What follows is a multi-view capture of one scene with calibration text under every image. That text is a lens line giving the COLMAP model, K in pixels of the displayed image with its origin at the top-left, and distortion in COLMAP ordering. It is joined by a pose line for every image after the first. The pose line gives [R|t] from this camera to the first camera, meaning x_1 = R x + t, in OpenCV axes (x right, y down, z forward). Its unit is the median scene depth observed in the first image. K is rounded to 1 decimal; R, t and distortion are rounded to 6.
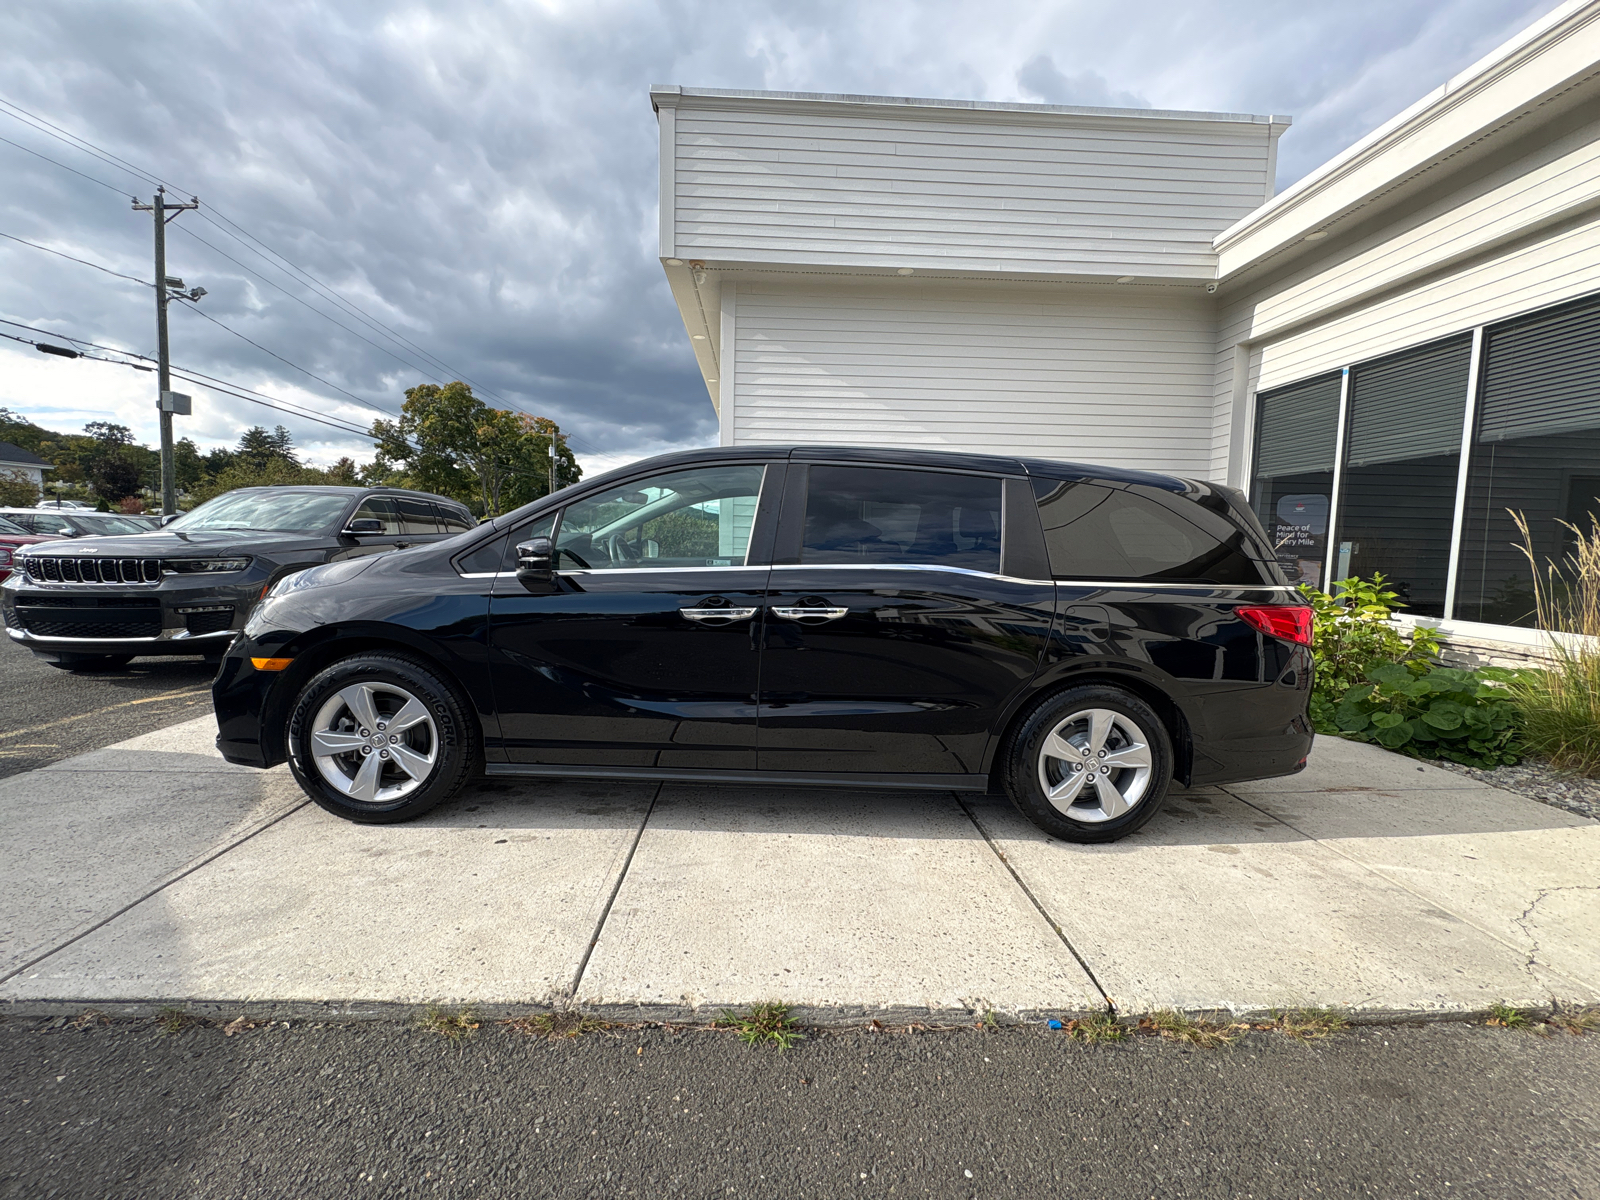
lens RADIAL K [[636.0, 0, 795.9], [0, 636.0, 598.3], [0, 0, 1]] dist [0.000764, 0.000065]
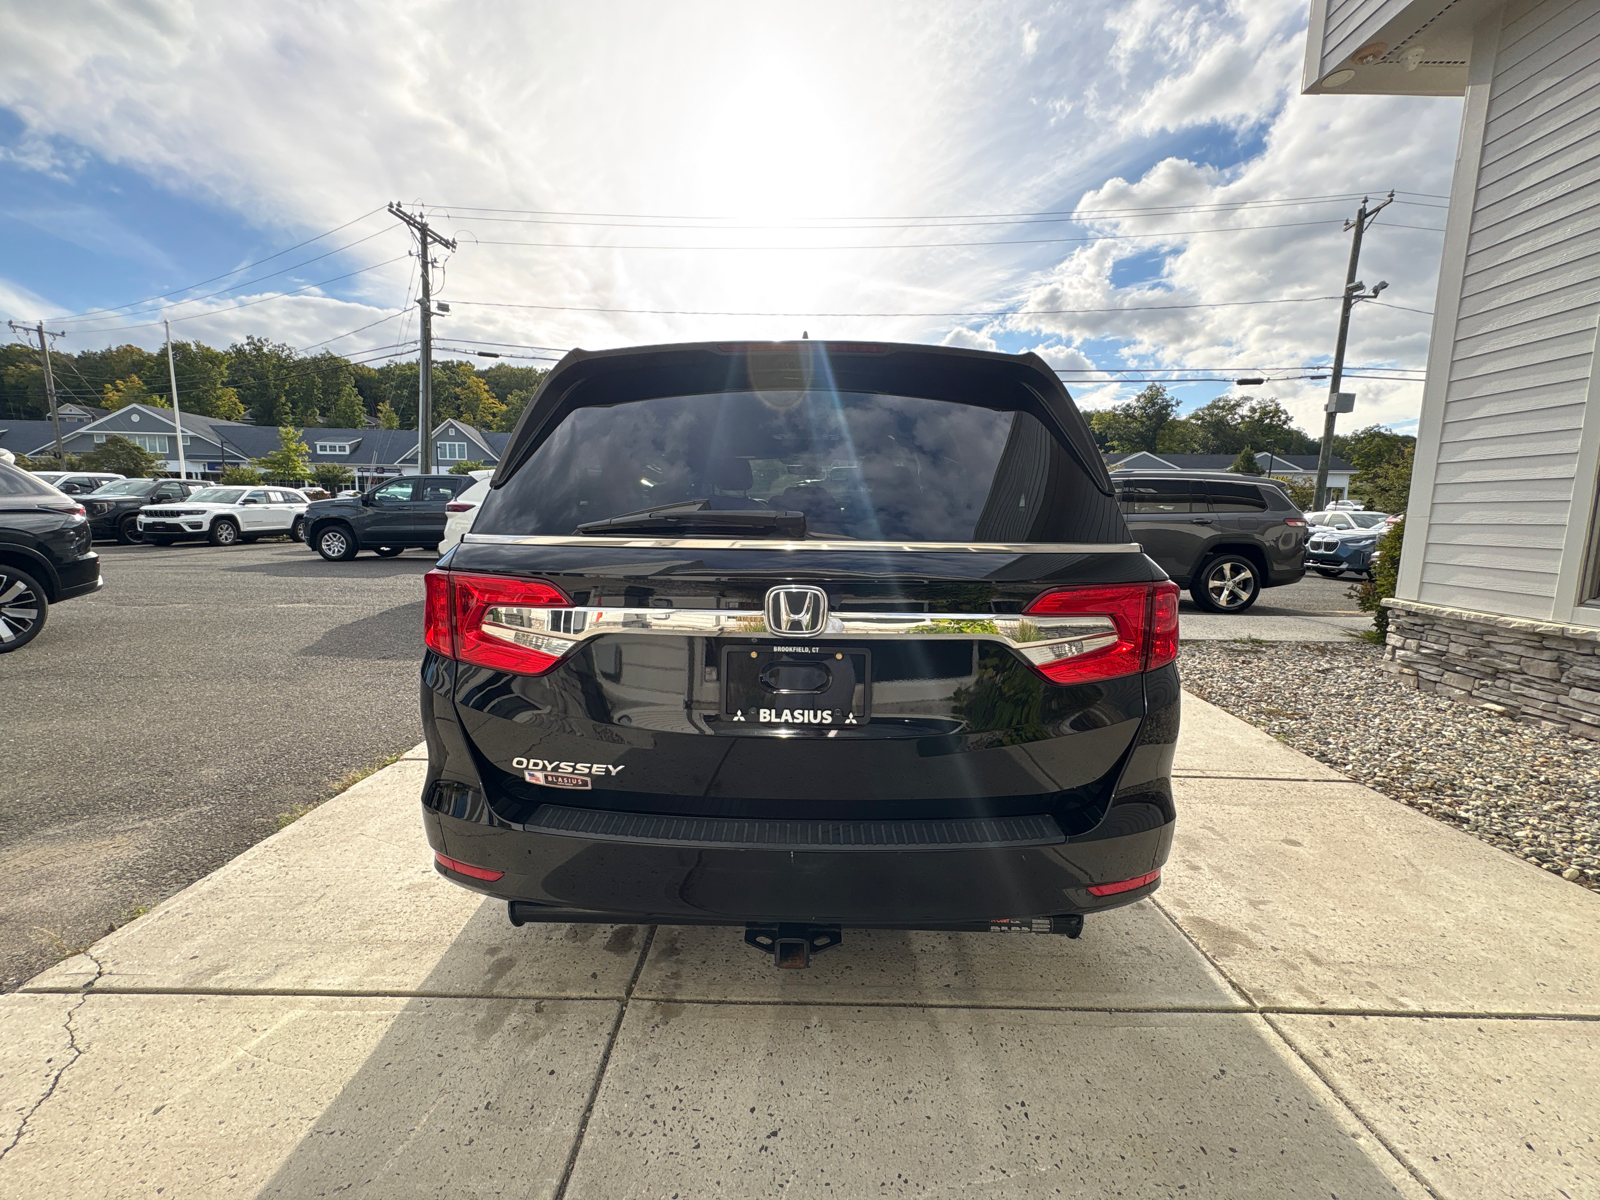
lens RADIAL K [[634.4, 0, 796.0], [0, 634.4, 598.1], [0, 0, 1]] dist [-0.000566, 0.000462]
pose [[-0.063012, 0.107659, -0.992189, 0.182848], [-0.105093, 0.987921, 0.113871, -0.007563], [0.992464, 0.111448, -0.050937, 0.185096]]
